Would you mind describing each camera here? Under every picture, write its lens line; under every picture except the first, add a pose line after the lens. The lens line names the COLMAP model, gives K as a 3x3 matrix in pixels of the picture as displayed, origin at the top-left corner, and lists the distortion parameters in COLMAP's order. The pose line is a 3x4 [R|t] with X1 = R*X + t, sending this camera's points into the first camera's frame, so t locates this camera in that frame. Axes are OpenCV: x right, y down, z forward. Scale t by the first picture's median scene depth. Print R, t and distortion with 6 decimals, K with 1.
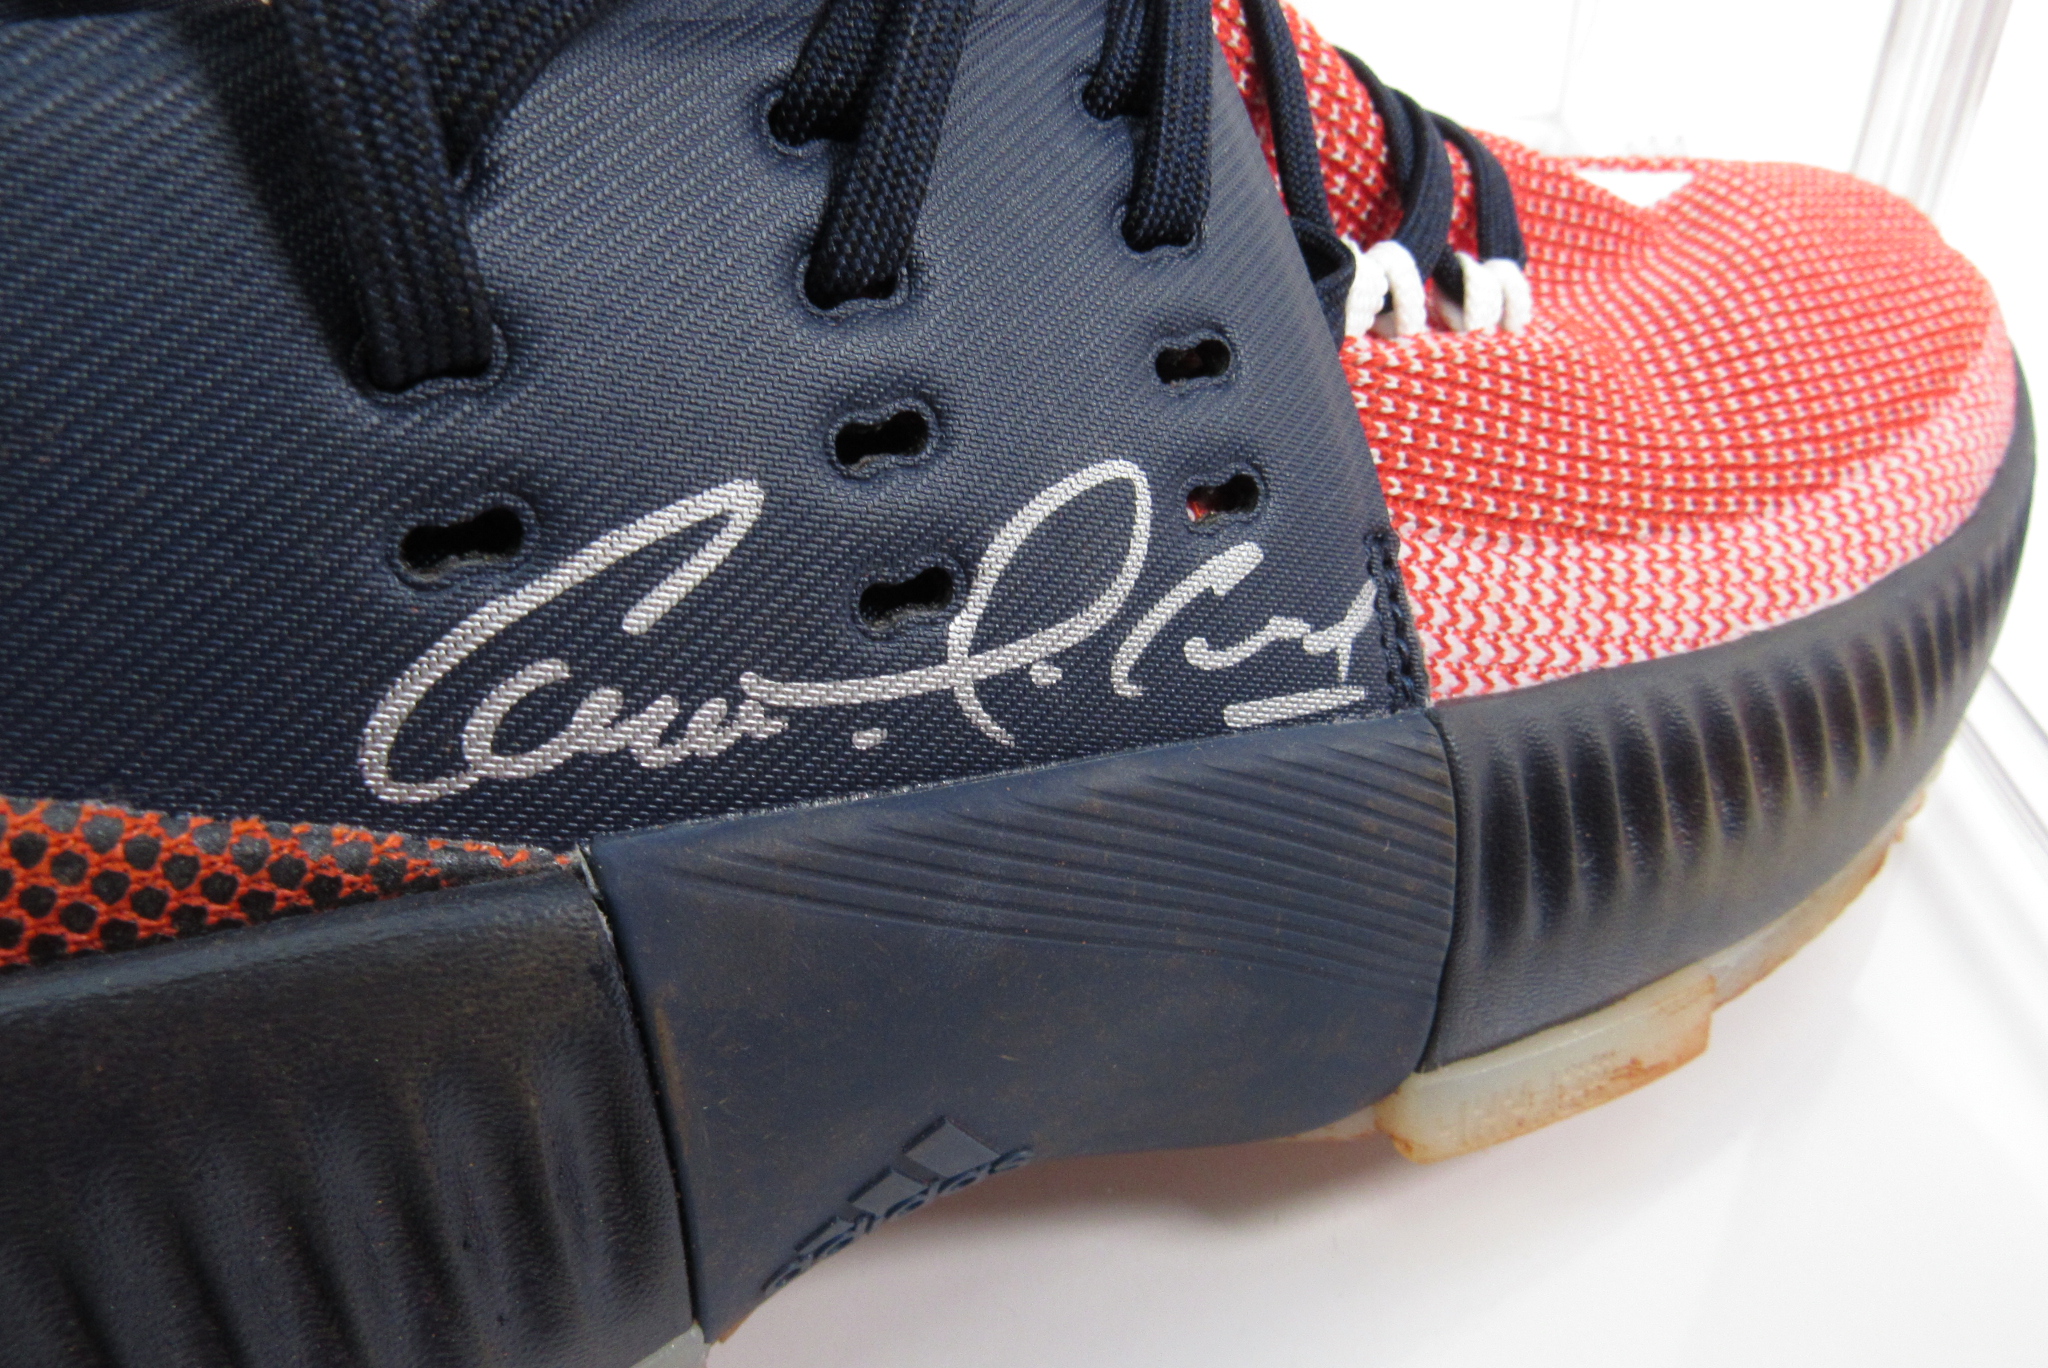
lens RADIAL K [[1458.1, 0, 1024.0], [0, 1458.1, 684.0], [0, 0, 1]] dist [-0.043154, 0.002515]
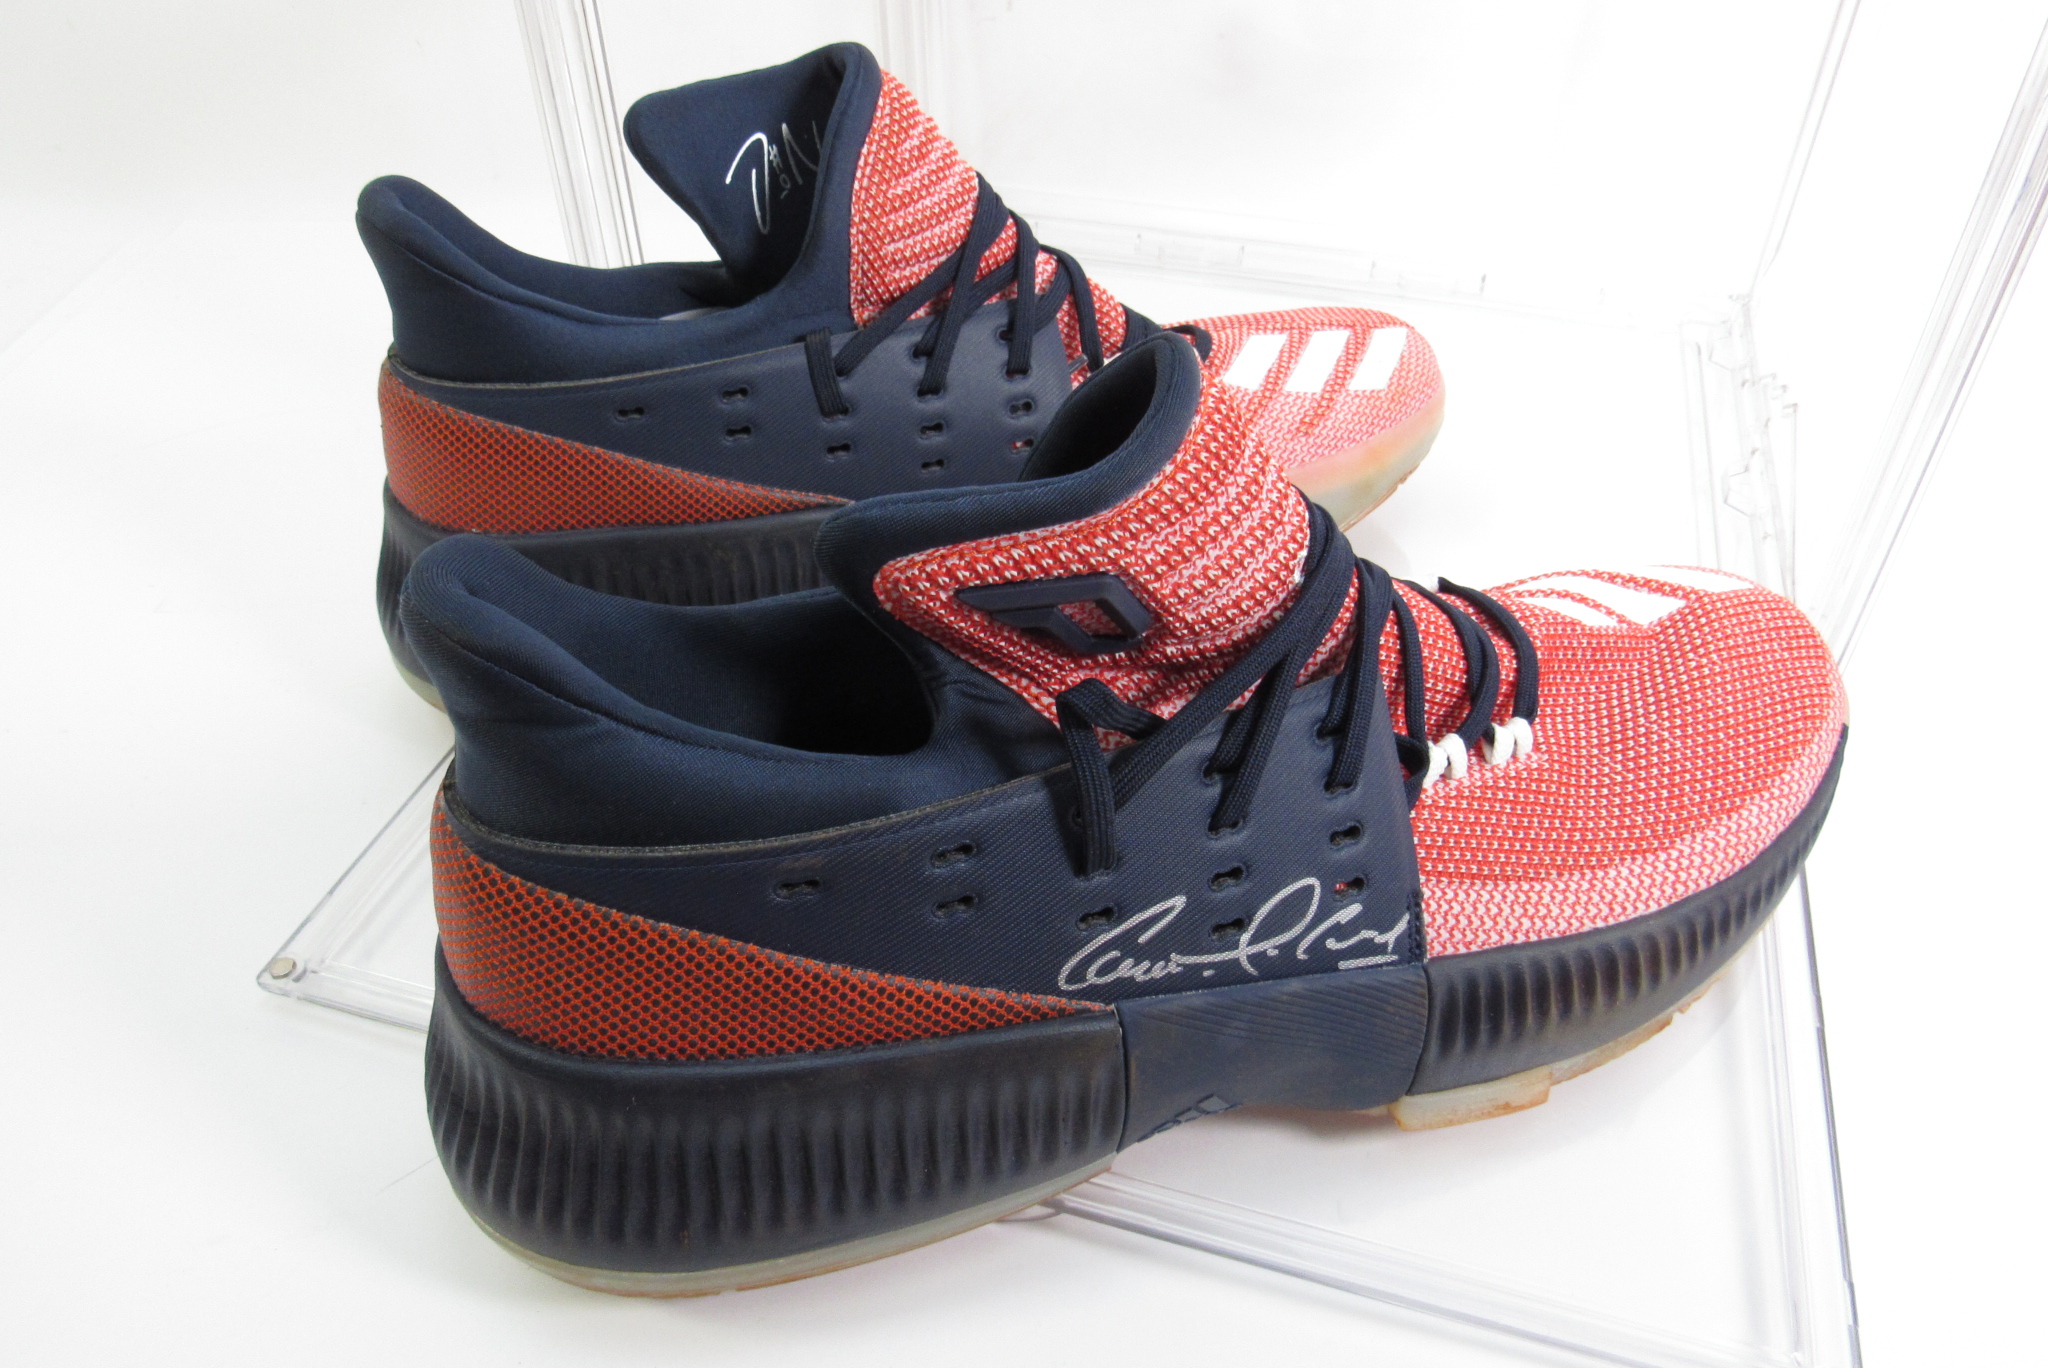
lens RADIAL K [[1458.1, 0, 1024.0], [0, 1458.1, 684.0], [0, 0, 1]] dist [-0.043154, 0.002515]
pose [[0.982157, 0.128414, -0.137391, -0.121257], [-0.109702, 0.984609, 0.136057, -0.747788], [0.152748, -0.118557, 0.981128, -1.551719]]
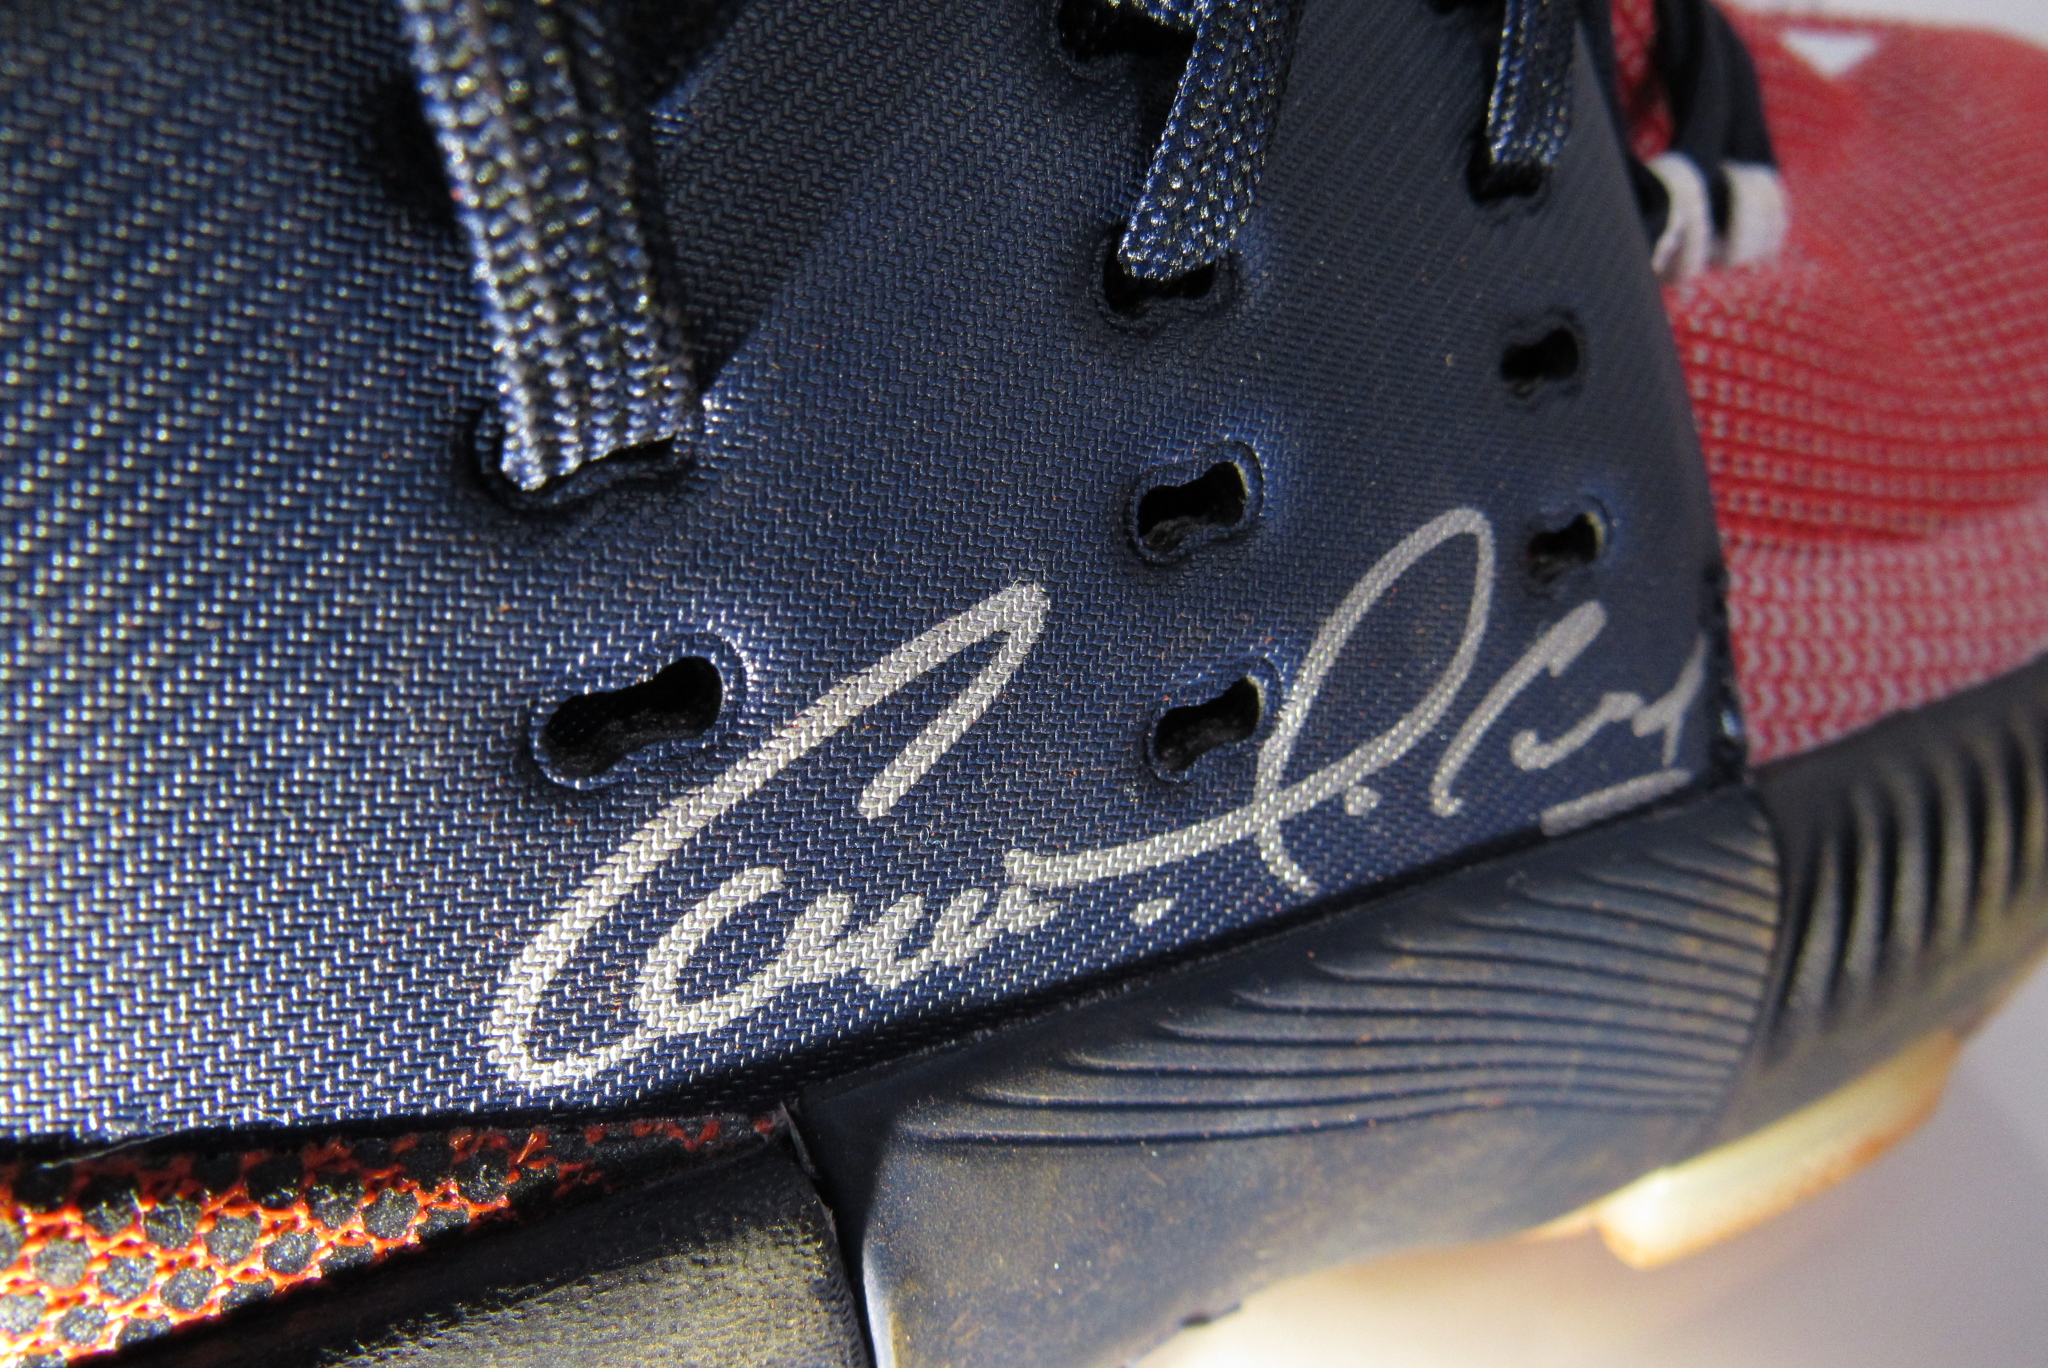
lens RADIAL K [[1458.1, 0, 1024.0], [0, 1458.1, 684.0], [0, 0, 1]] dist [-0.043154, 0.002515]
pose [[0.997482, 0.014109, 0.069504, -0.188456], [-0.024056, 0.989224, 0.144422, -0.152014], [-0.066717, -0.145730, 0.987072, 0.251964]]
